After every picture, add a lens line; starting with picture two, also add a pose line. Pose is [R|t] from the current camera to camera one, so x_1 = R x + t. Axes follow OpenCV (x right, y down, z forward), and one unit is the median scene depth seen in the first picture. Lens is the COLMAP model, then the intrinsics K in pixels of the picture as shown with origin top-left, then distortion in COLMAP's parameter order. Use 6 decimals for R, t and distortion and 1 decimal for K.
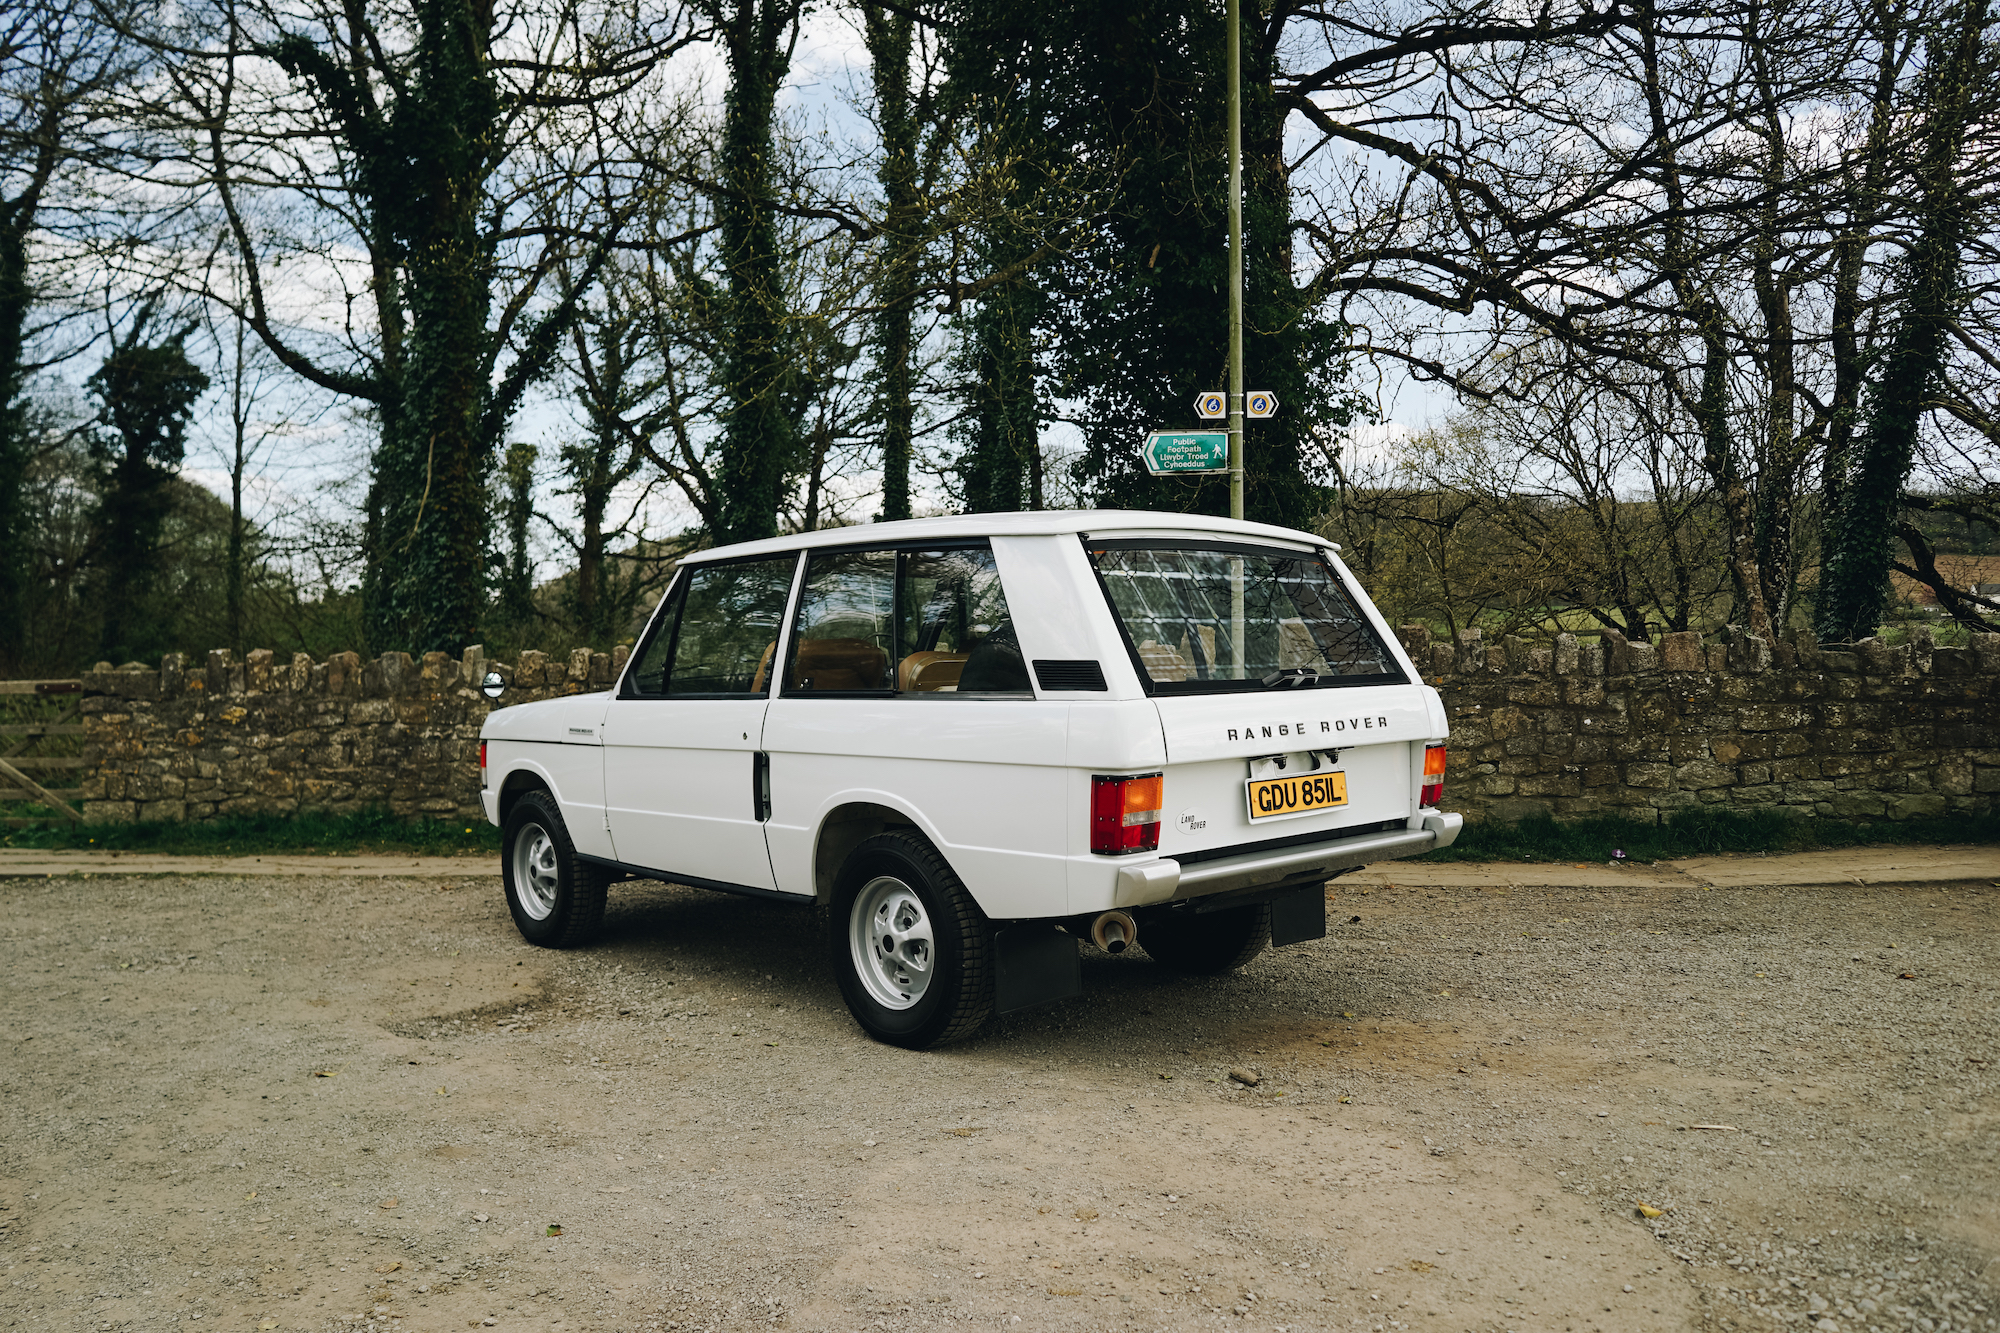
lens RADIAL K [[1544.7, 0, 1005.3], [0, 1544.7, 675.8], [0, 0, 1]] dist [-0.021643, 0.015827]
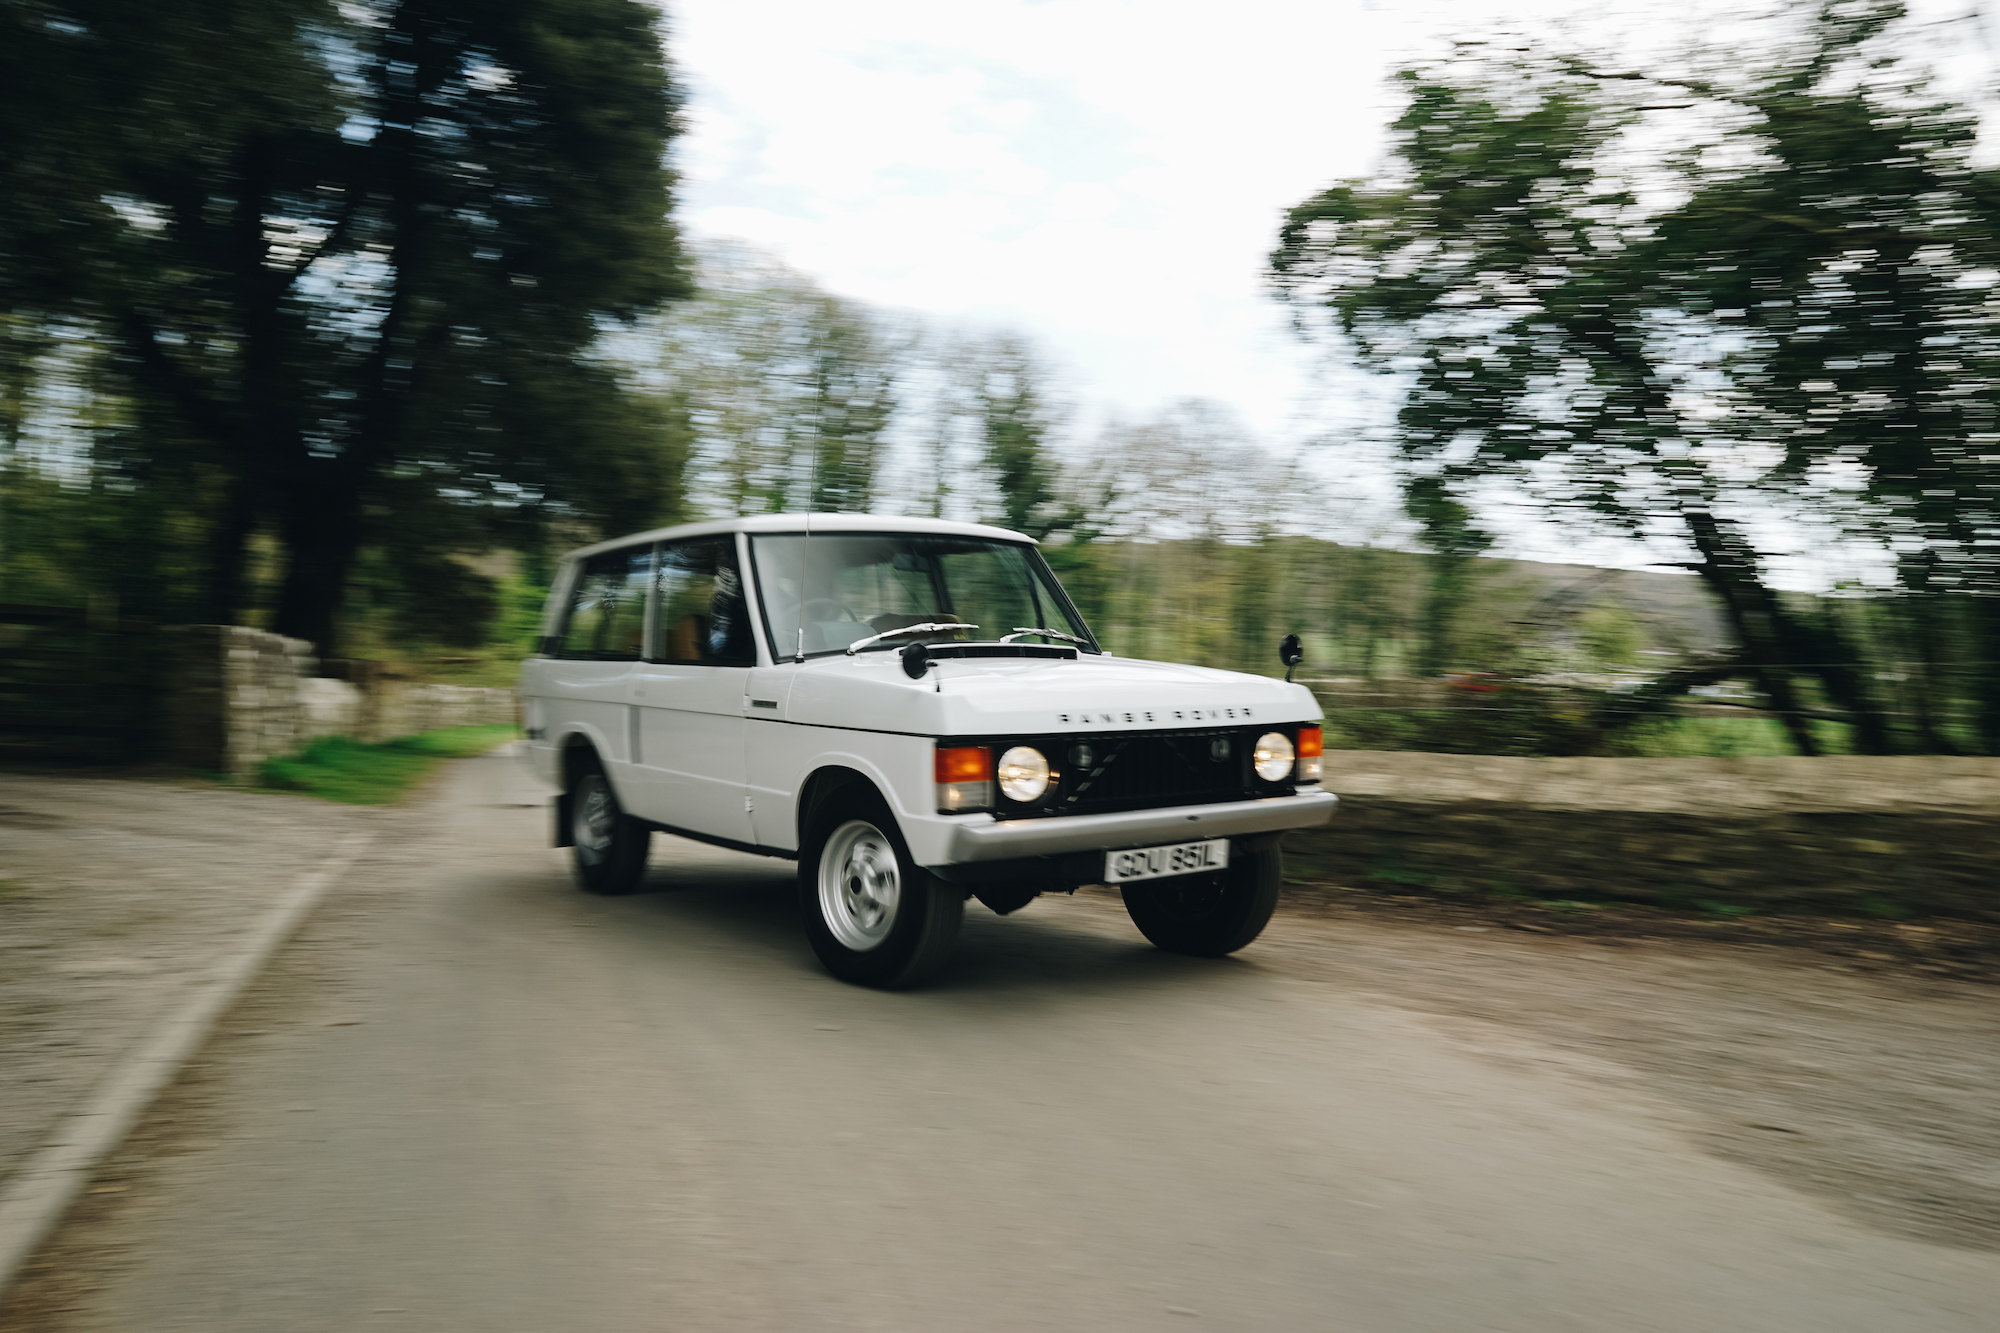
lens RADIAL K [[1544.7, 0, 1000.5], [0, 1544.7, 662.2], [0, 0, 1]] dist [-0.021643, 0.015827]
pose [[0.914041, 0.030480, -0.404476, 0.178422], [-0.041779, 0.998944, -0.019137, 0.015681], [0.403465, 0.034390, 0.914348, 0.050606]]
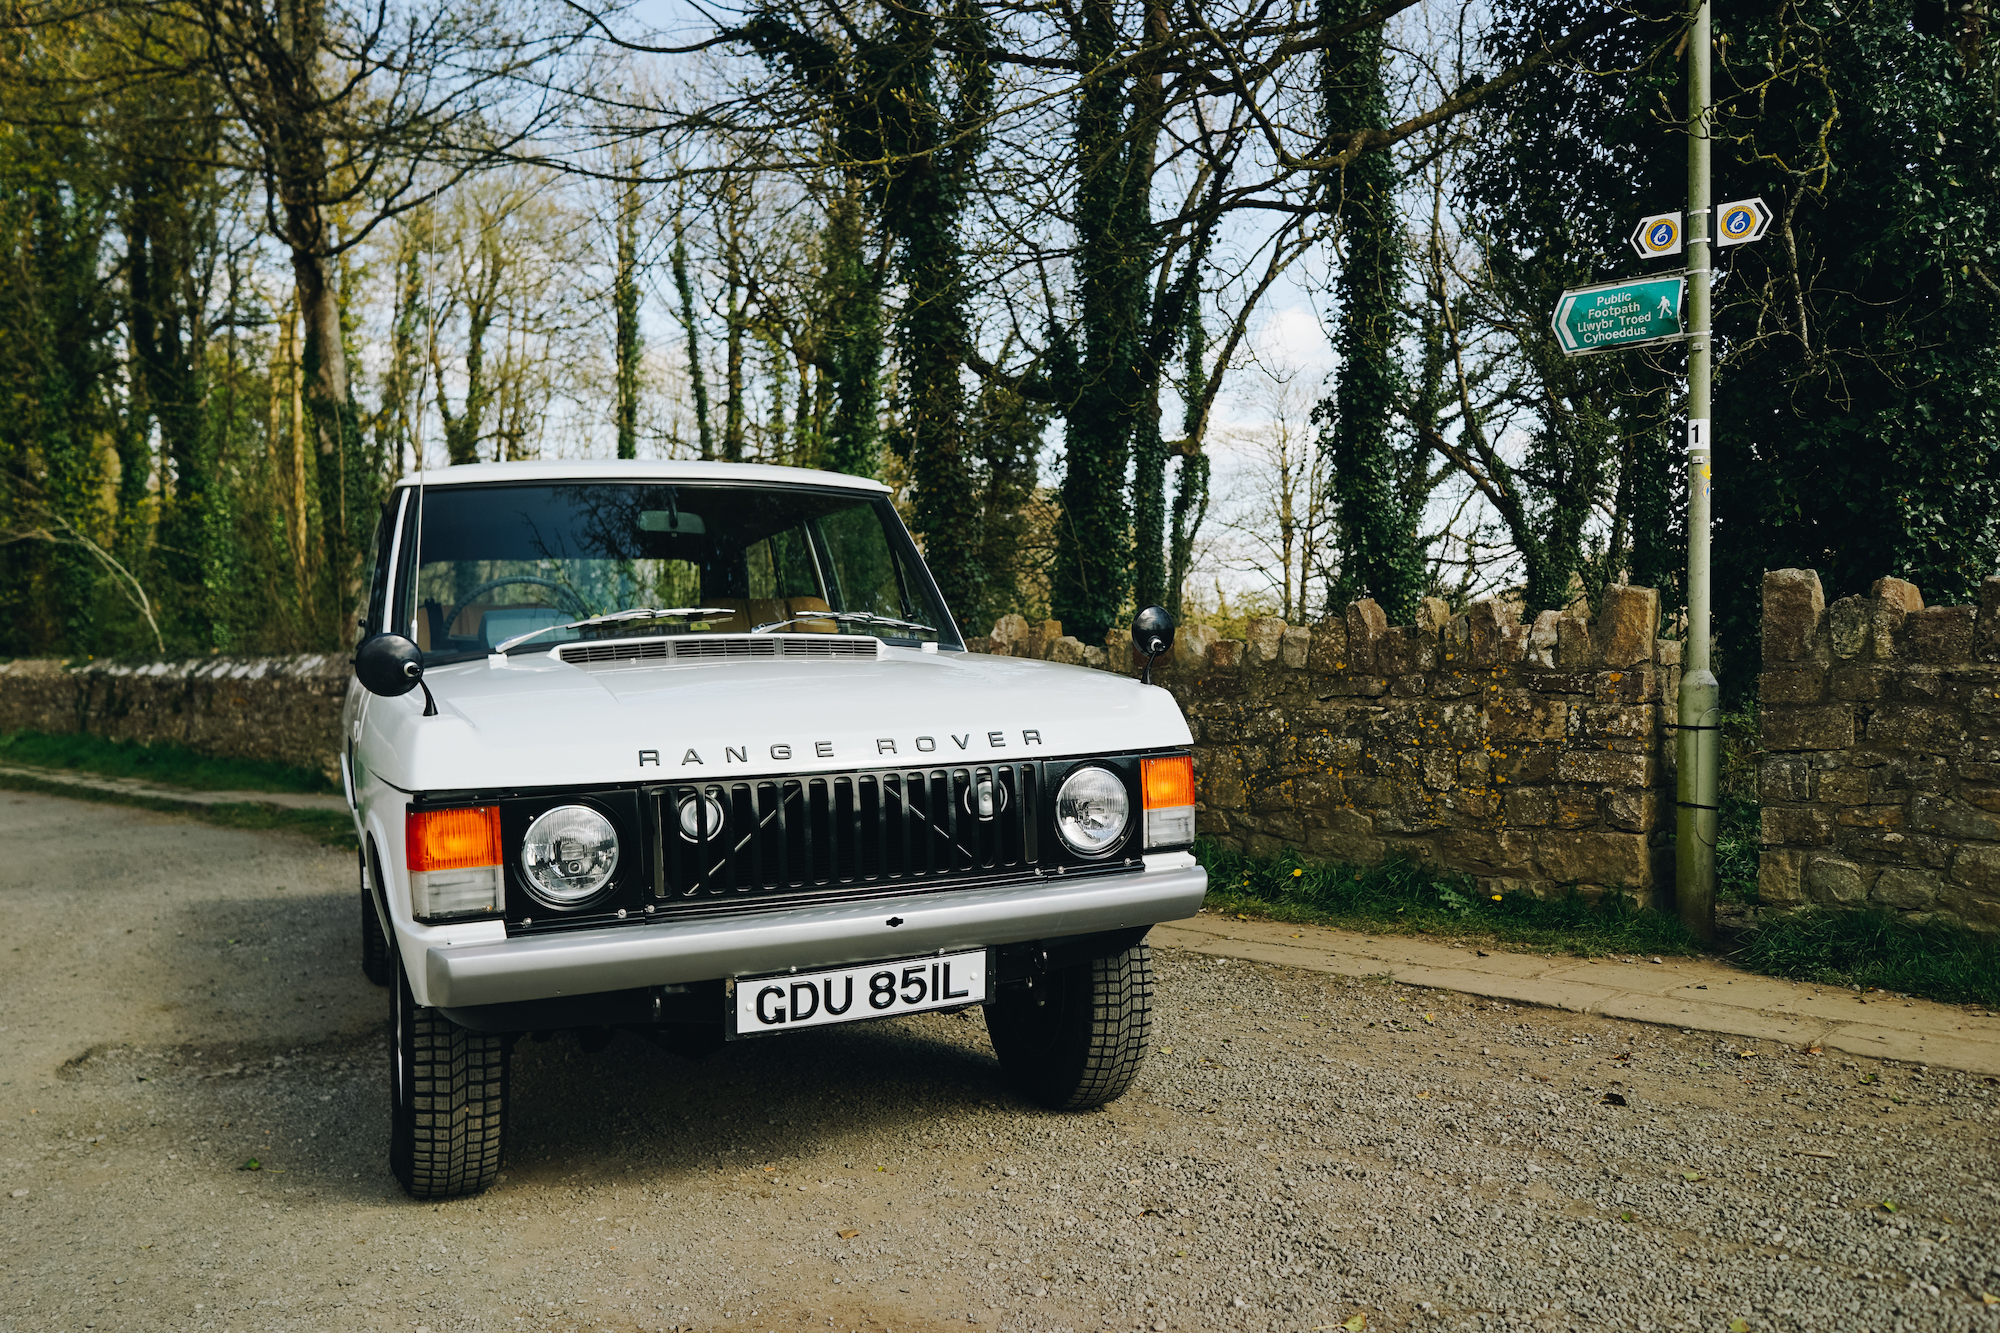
lens RADIAL K [[1544.7, 0, 998.6], [0, 1544.7, 668.9], [0, 0, 1]] dist [-0.021643, 0.015827]
pose [[0.825713, 0.009521, -0.564010, 0.209215], [-0.018519, 0.999776, -0.010235, 0.009826], [0.563786, 0.018896, 0.825704, 0.262564]]
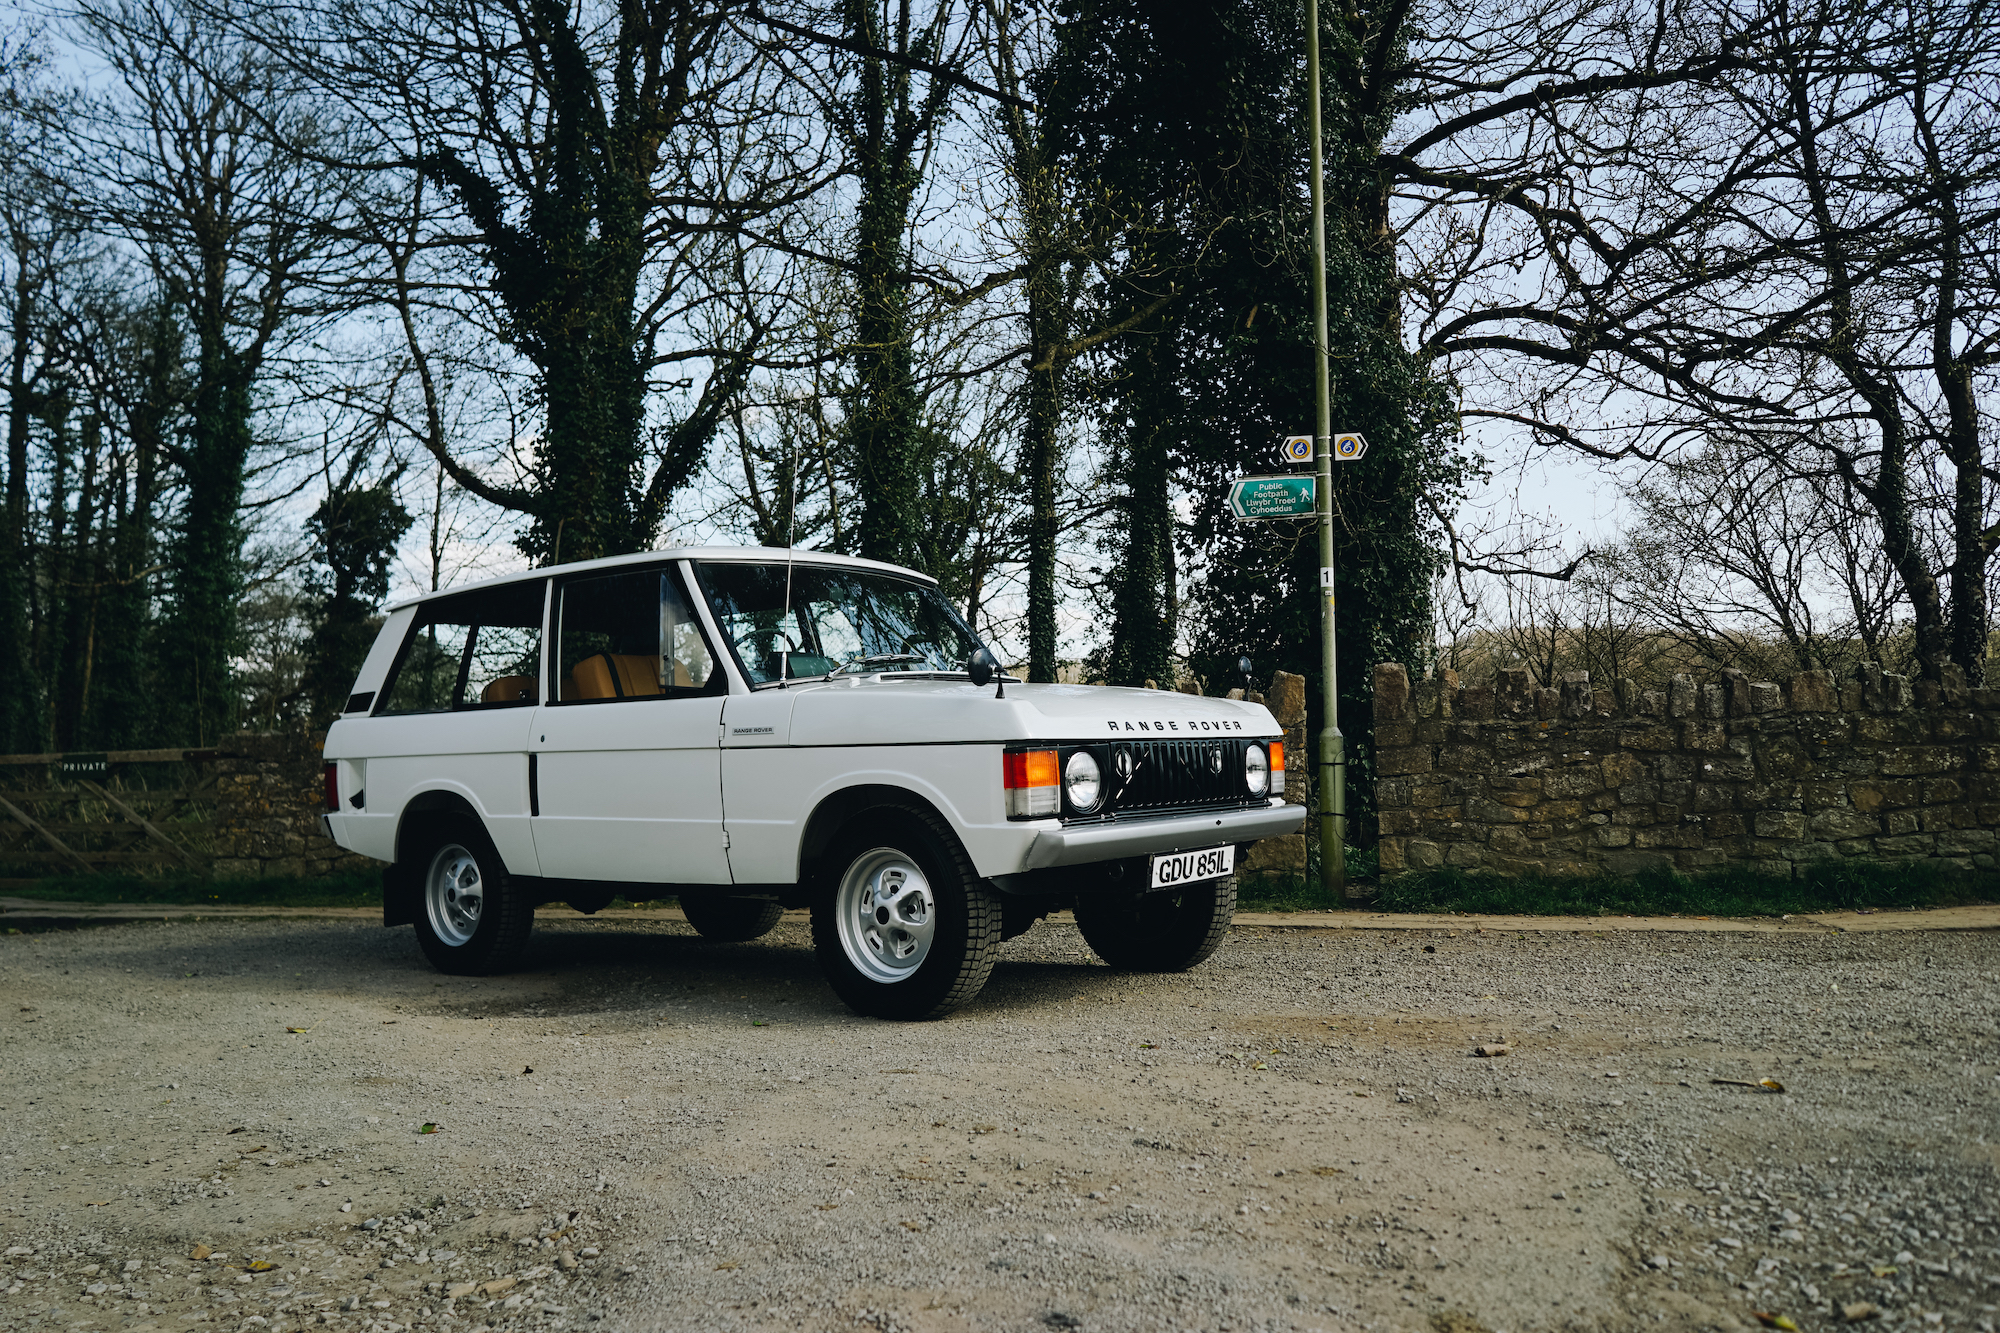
lens RADIAL K [[1544.7, 0, 1002.7], [0, 1544.7, 670.4], [0, 0, 1]] dist [-0.021643, 0.015827]
pose [[0.992644, -0.007987, -0.120803, 0.050588], [-0.003932, 0.995169, -0.098102, 0.047992], [0.121002, 0.097856, 0.987817, 0.019036]]
